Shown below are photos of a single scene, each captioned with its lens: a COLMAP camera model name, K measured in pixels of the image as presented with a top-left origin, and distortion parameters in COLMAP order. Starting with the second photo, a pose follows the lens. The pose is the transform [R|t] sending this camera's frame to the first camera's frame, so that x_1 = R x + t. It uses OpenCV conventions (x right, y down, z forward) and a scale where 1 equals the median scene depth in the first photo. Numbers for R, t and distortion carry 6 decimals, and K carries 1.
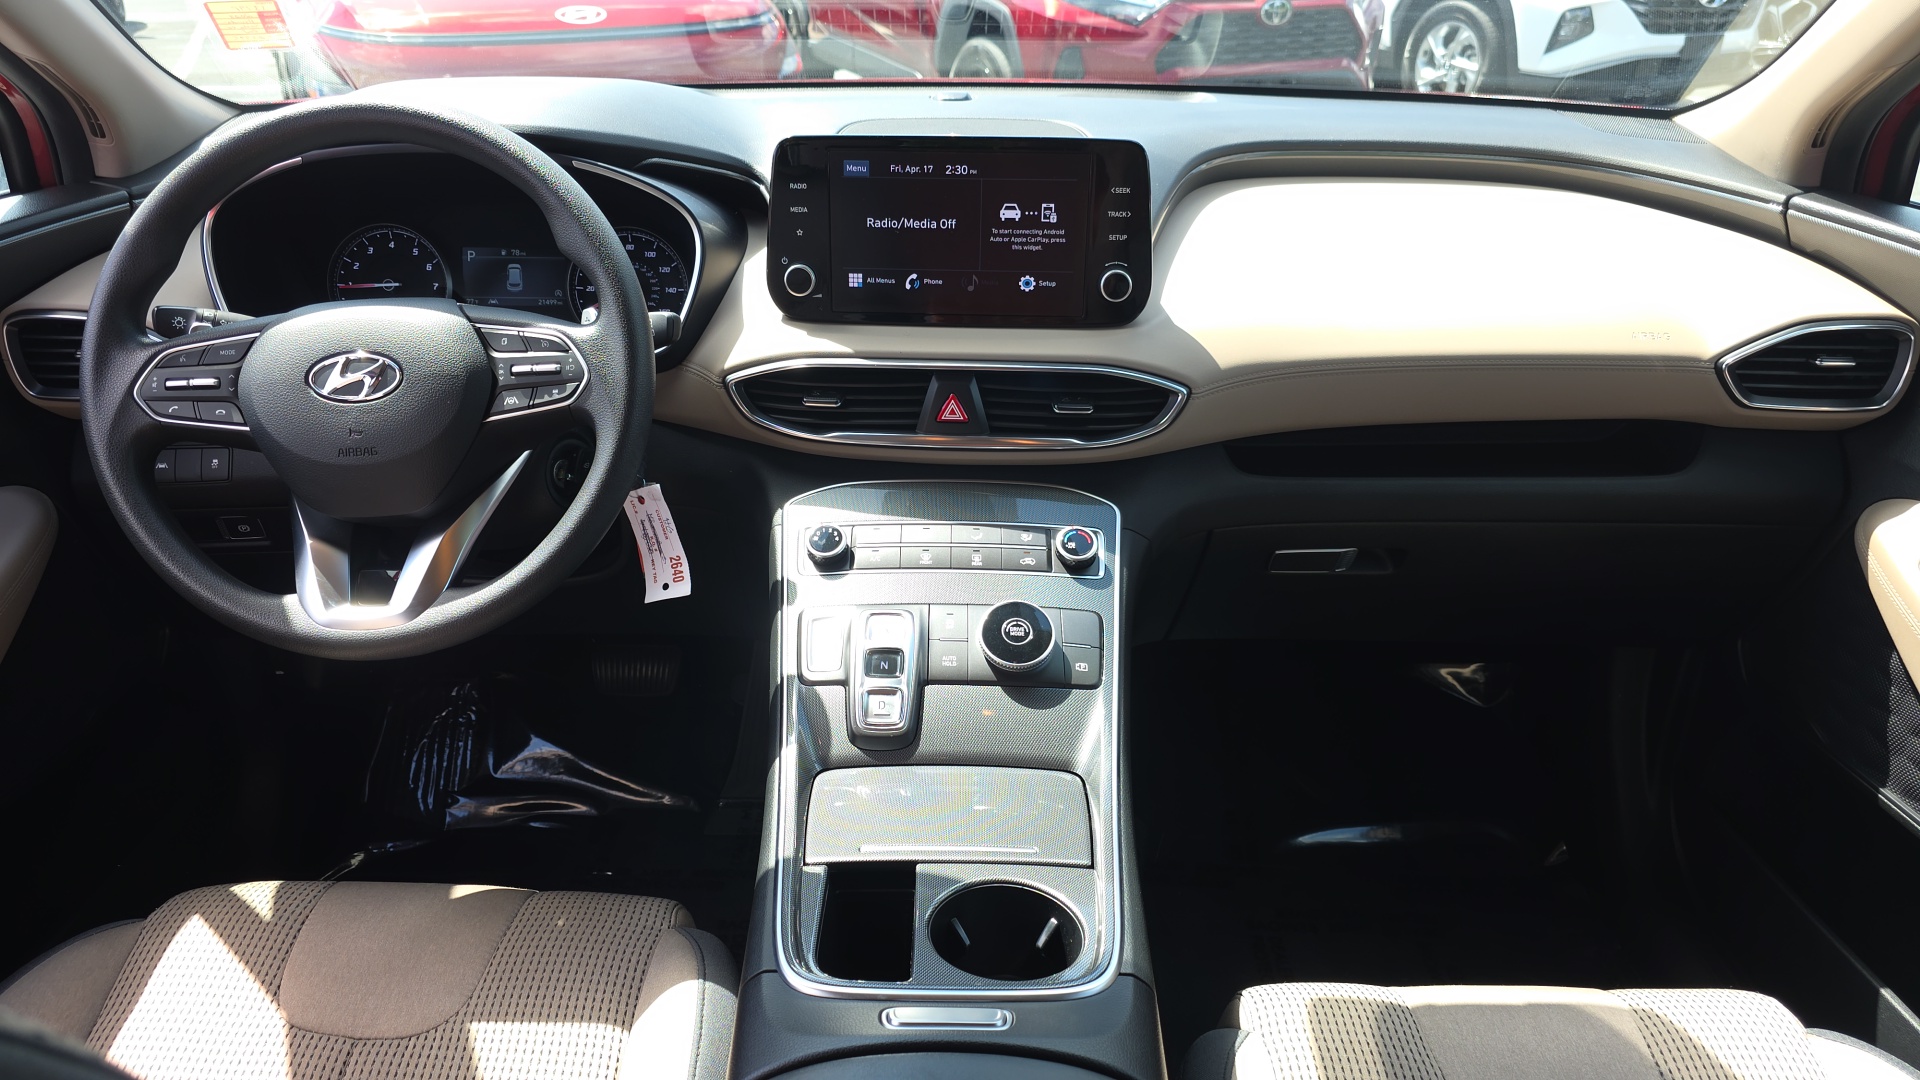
lens RADIAL K [[1310.8, 0, 945.7], [0, 1310.8, 525.0], [0, 0, 1]] dist [0.051292, -0.062411]
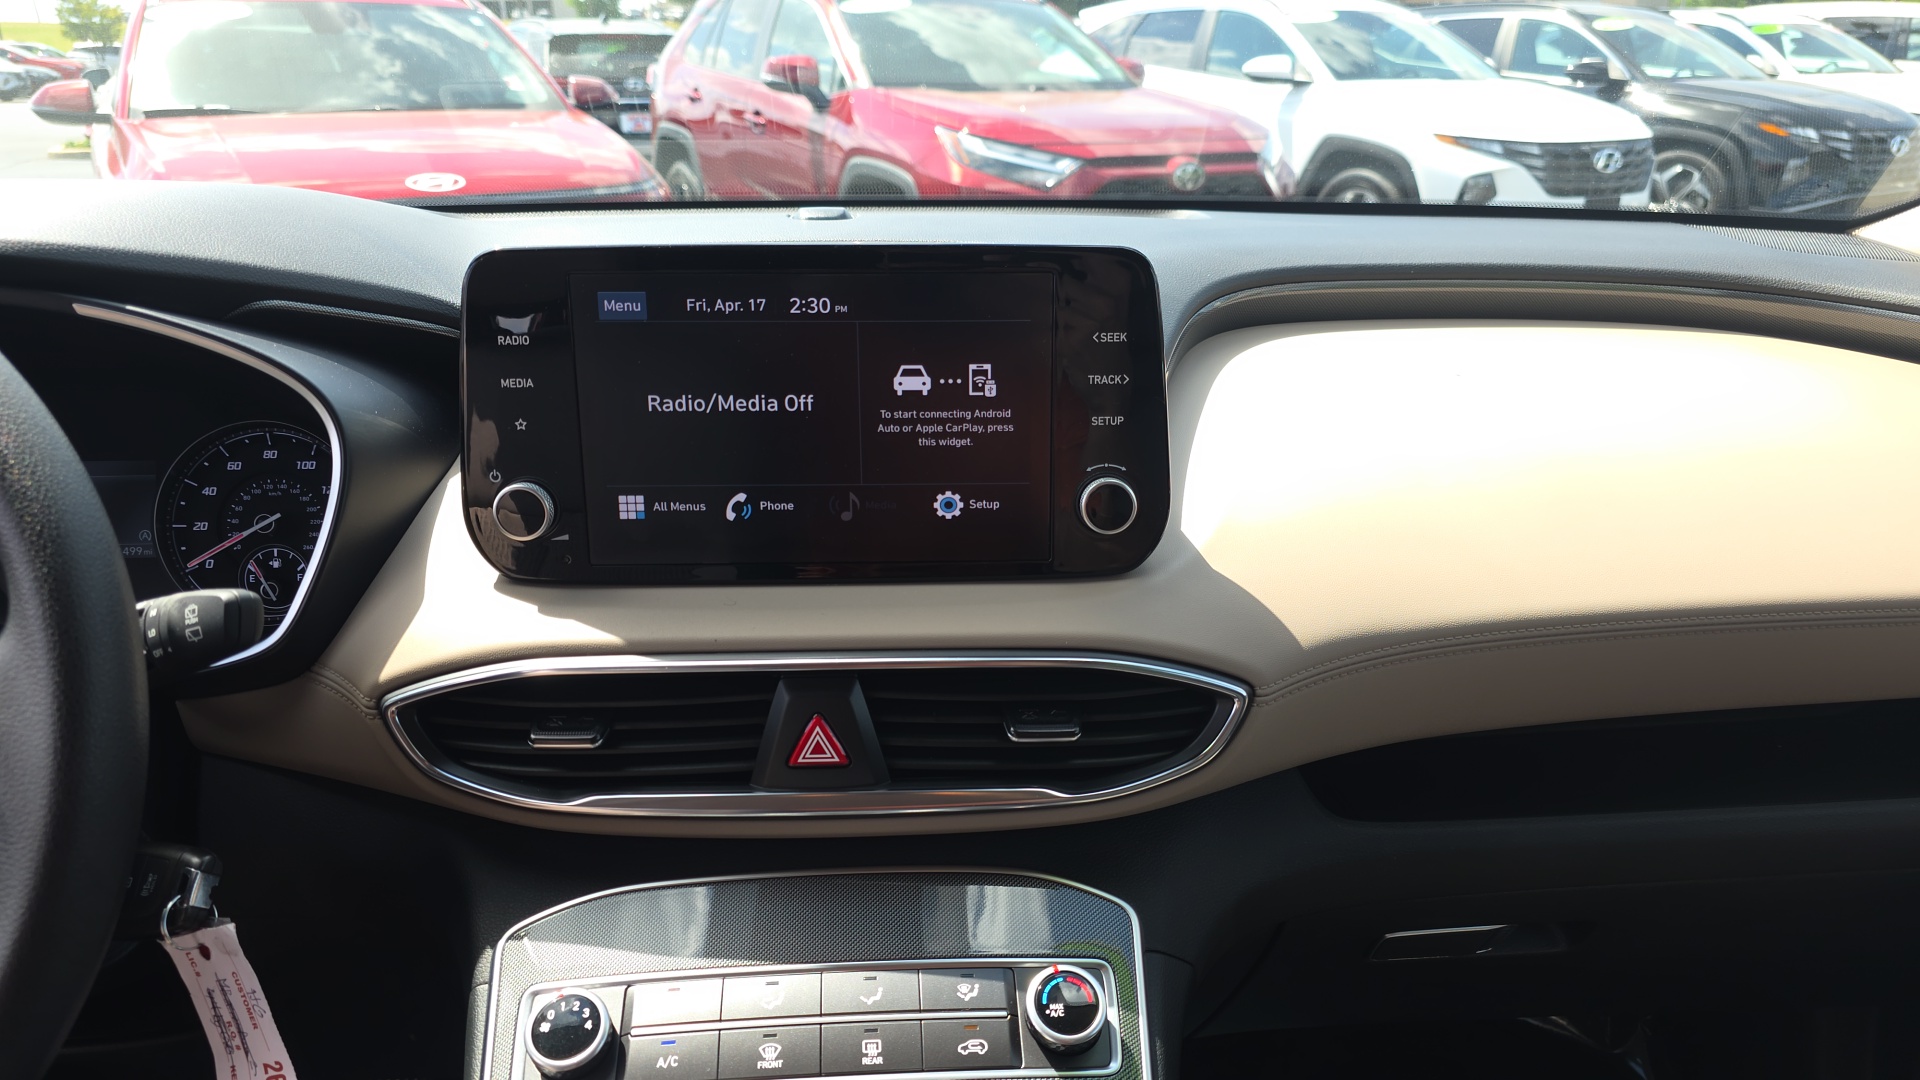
lens RADIAL K [[1310.8, 0, 967.4], [0, 1310.8, 559.7], [0, 0, 1]] dist [0.051292, -0.062411]
pose [[0.996434, -0.033488, 0.077443, 0.027376], [0.041262, 0.994024, -0.101065, -0.107923], [-0.073595, 0.103900, 0.991861, 0.467340]]
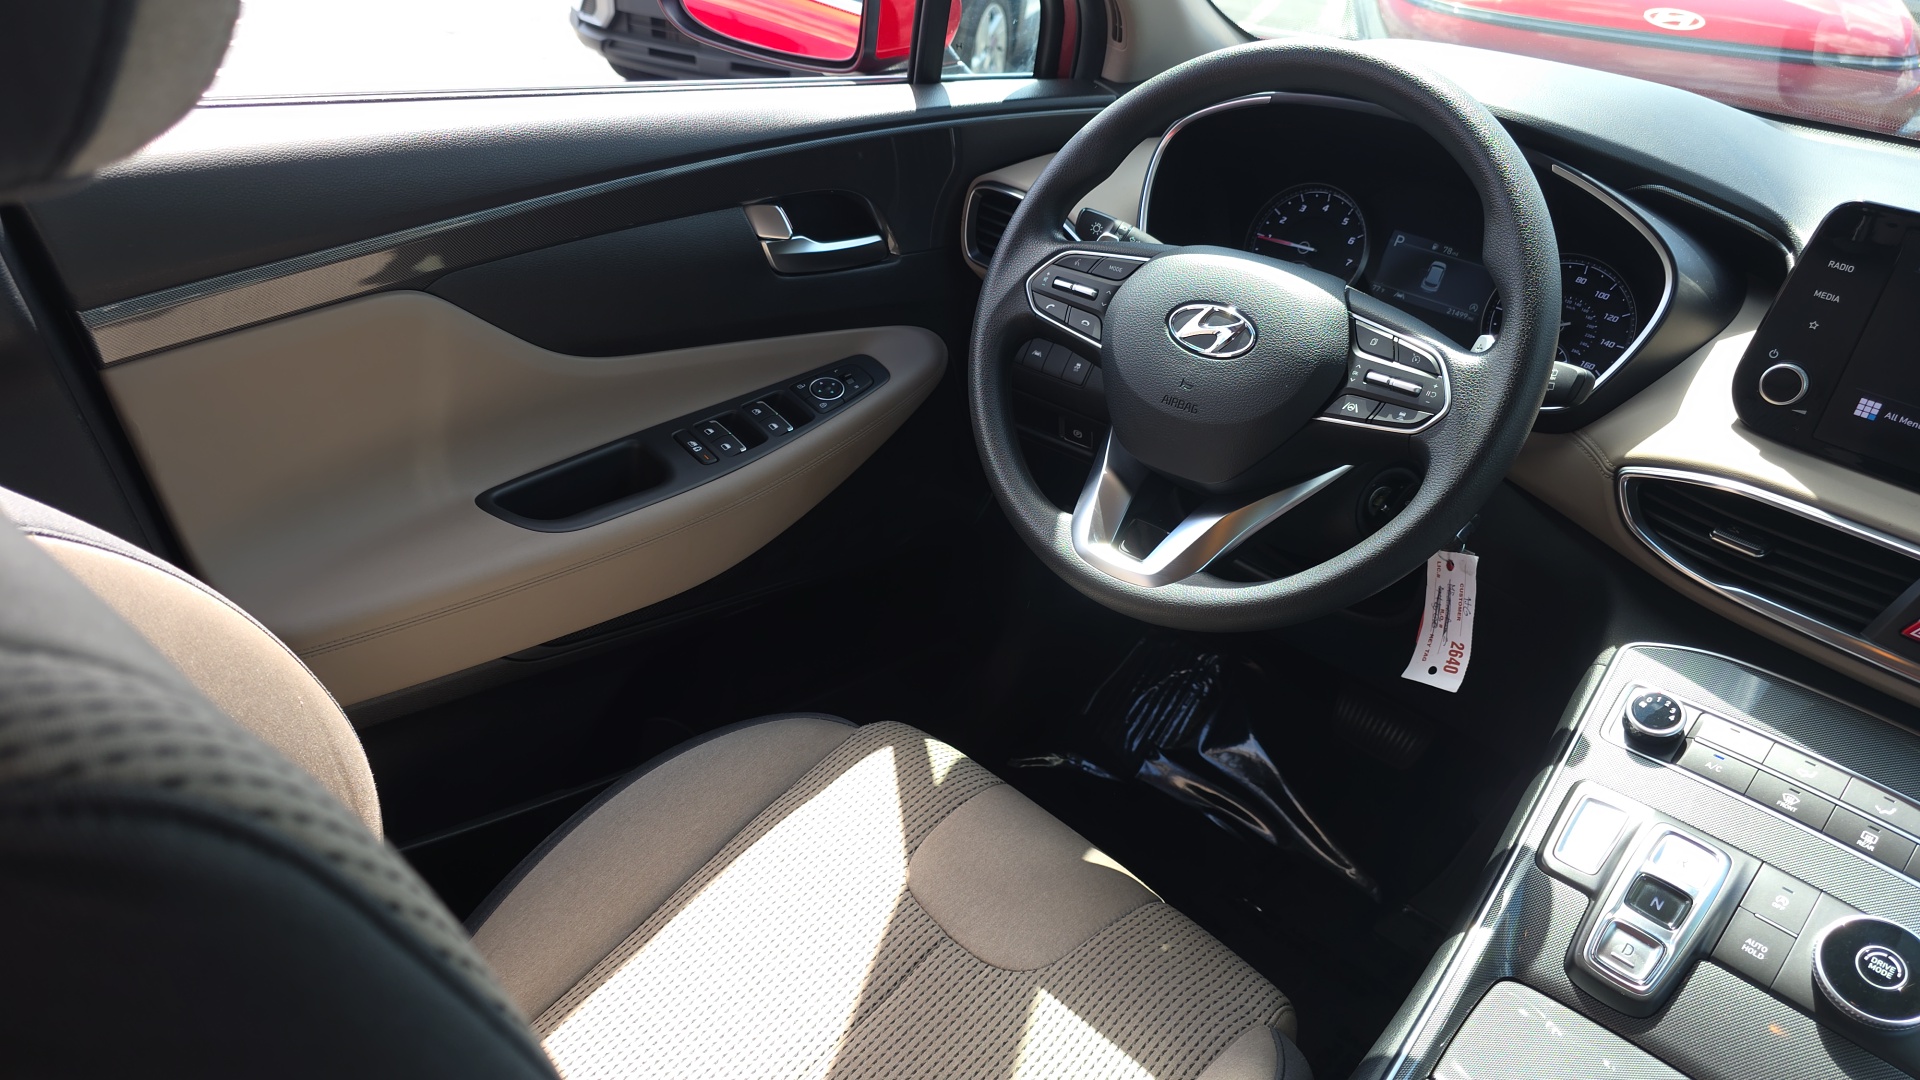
lens RADIAL K [[1310.8, 0, 916.2], [0, 1310.8, 533.4], [0, 0, 1]] dist [0.051292, -0.062411]
pose [[0.721546, 0.392806, -0.570153, -0.004049], [-0.381194, 0.912818, 0.146471, -0.031904], [0.577981, 0.111654, 0.808376, 0.116660]]
